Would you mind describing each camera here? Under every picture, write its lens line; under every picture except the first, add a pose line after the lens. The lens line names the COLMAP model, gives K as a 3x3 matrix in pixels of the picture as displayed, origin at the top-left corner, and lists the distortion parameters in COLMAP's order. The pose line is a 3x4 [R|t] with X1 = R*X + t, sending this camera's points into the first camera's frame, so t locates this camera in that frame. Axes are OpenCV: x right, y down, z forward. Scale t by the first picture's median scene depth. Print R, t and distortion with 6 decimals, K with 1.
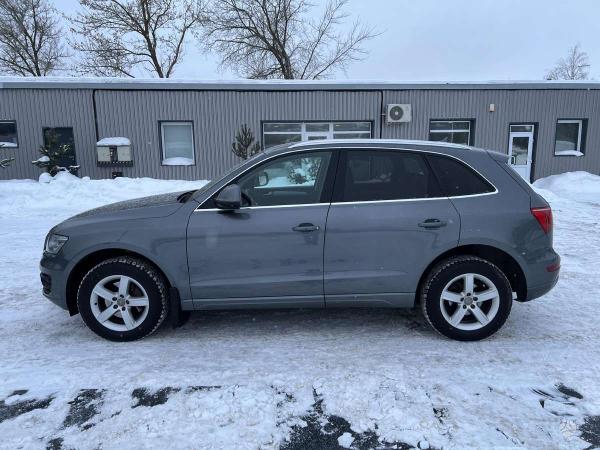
lens RADIAL K [[452.9, 0, 300.9], [0, 452.9, 223.5], [0, 0, 1]] dist [0.011056, -0.001590]
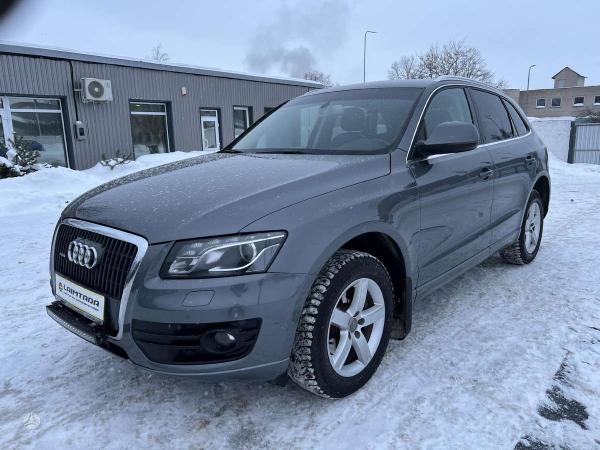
lens RADIAL K [[452.9, 0, 300.0], [0, 452.9, 227.9], [0, 0, 1]] dist [0.011056, -0.001590]
pose [[0.655599, -0.158234, 0.738344, -0.202653], [0.143493, 0.986087, 0.083915, -0.003409], [-0.741350, 0.050933, 0.669183, 0.152443]]
